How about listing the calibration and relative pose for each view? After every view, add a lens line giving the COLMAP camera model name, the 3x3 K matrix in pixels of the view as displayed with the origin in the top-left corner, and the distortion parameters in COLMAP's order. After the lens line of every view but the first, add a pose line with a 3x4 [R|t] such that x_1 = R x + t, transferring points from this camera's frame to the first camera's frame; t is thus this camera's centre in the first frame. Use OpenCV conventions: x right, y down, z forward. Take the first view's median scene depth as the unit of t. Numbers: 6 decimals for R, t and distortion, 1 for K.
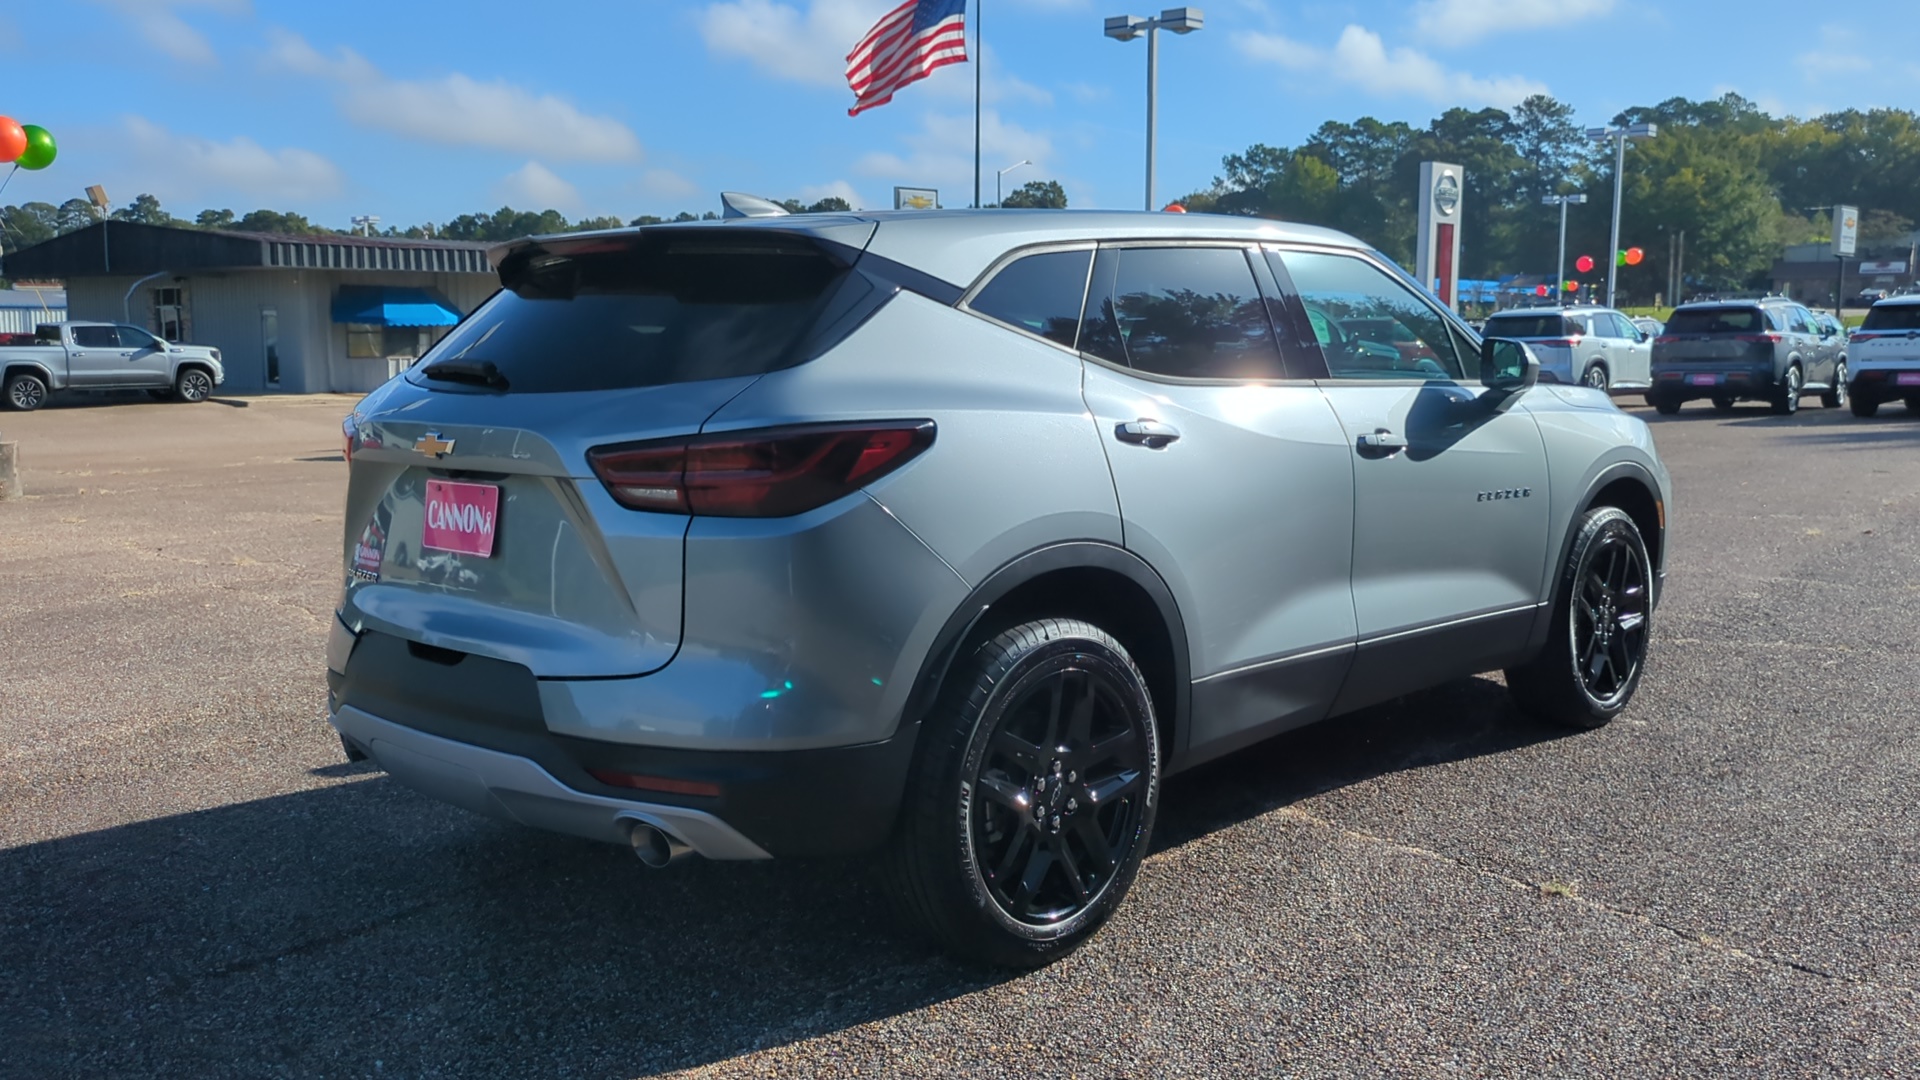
lens RADIAL K [[1664.7, 0, 953.5], [0, 1664.7, 535.7], [0, 0, 1]] dist [0.056555, -0.066032]
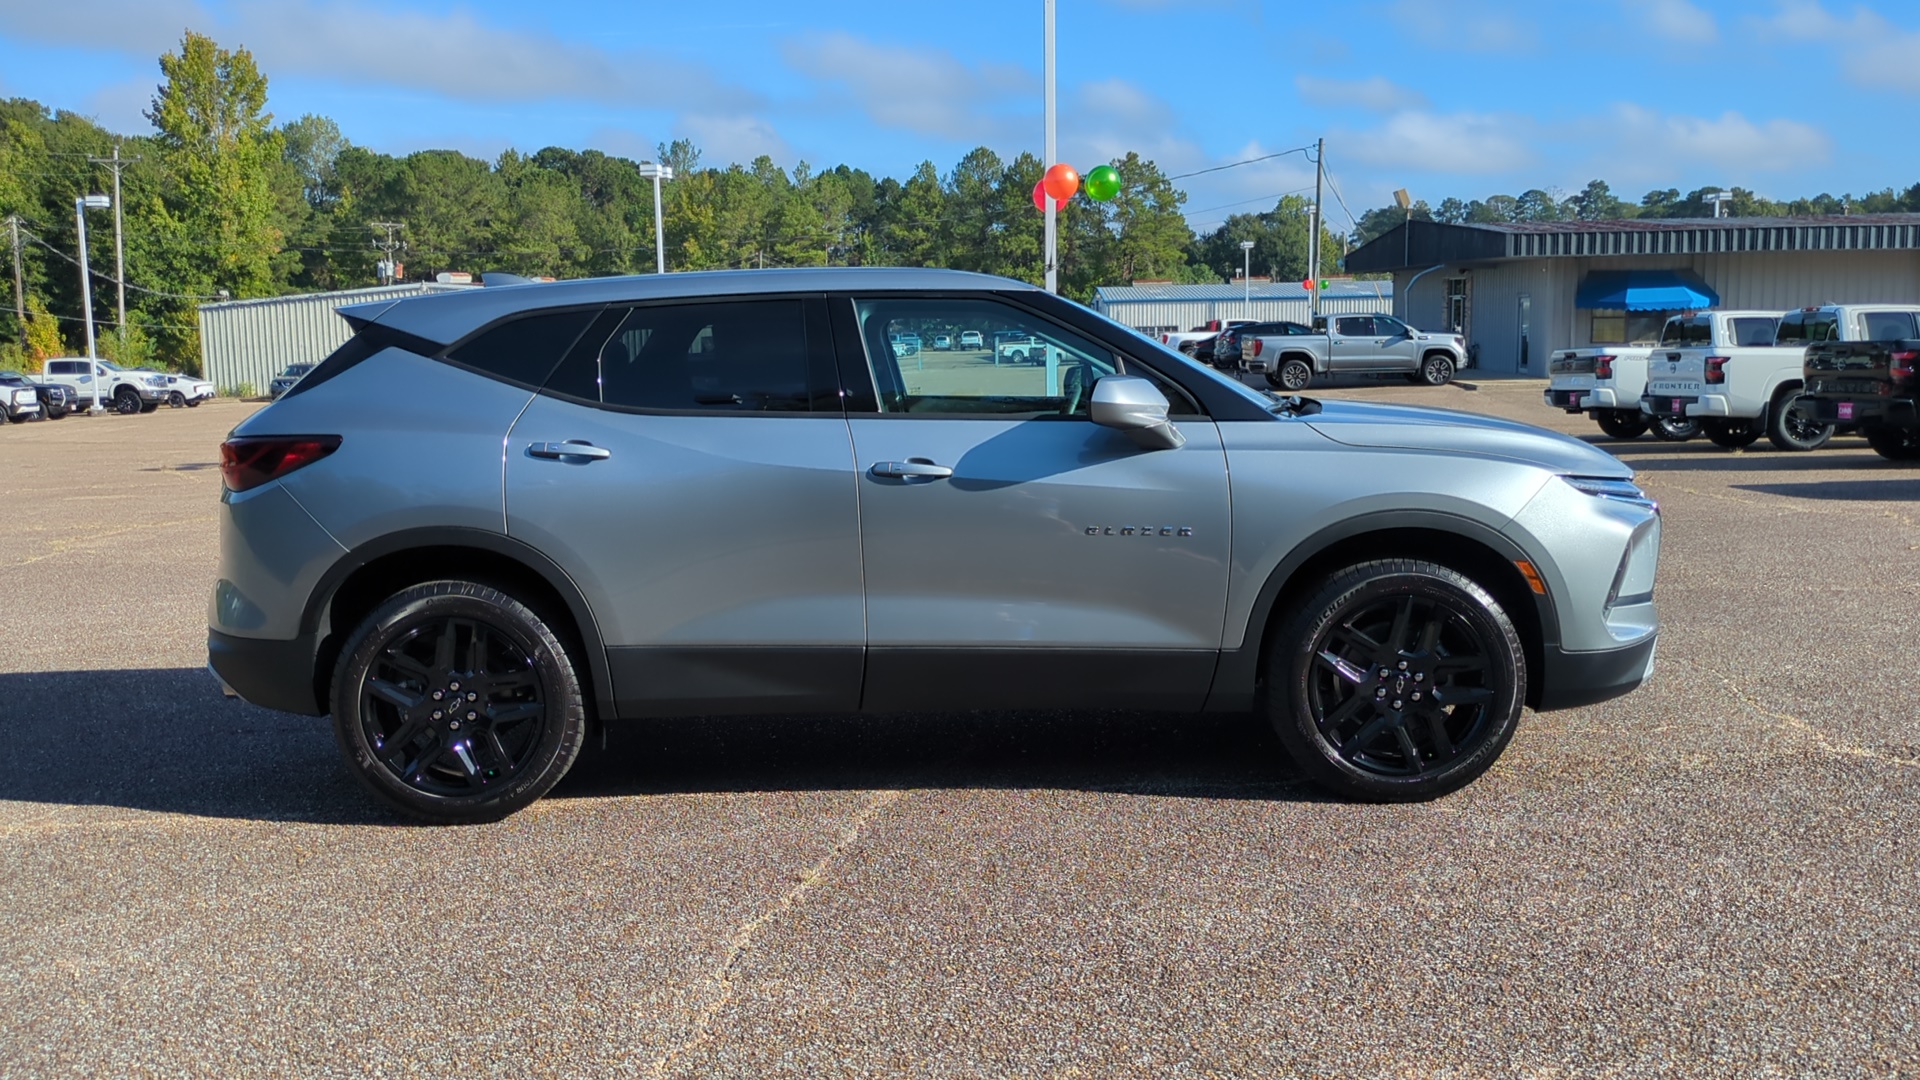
lens RADIAL K [[1664.7, 0, 959.0], [0, 1664.7, 540.1], [0, 0, 1]] dist [0.056555, -0.066032]
pose [[0.681690, 0.085292, -0.726652, 0.568189], [-0.073932, 0.996128, 0.047565, -0.034114], [0.727896, 0.021298, 0.685357, 0.142825]]
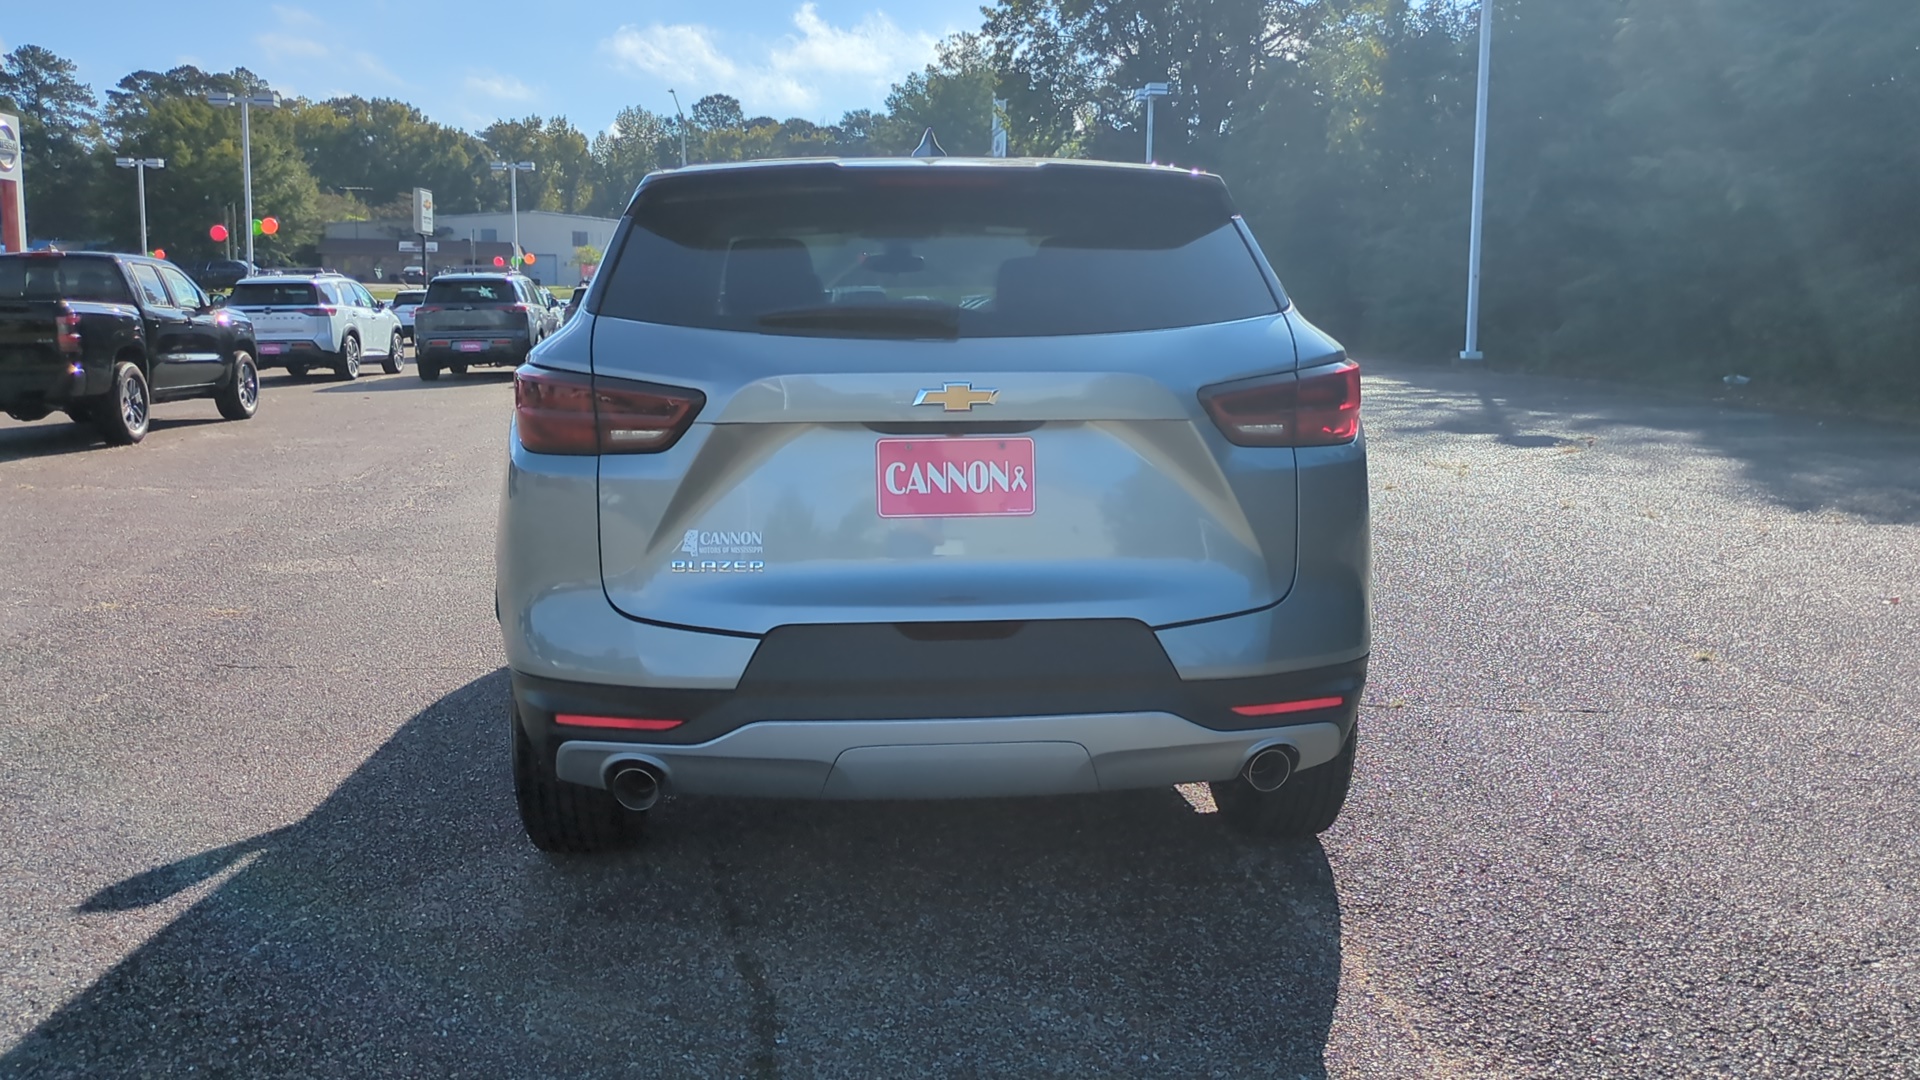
lens RADIAL K [[1664.7, 0, 949.6], [0, 1664.7, 542.8], [0, 0, 1]] dist [0.056555, -0.066032]
pose [[0.666238, -0.100504, 0.738936, -0.030803], [0.085811, 0.994627, 0.057912, -0.000893], [-0.740786, 0.024825, 0.671282, 0.013124]]
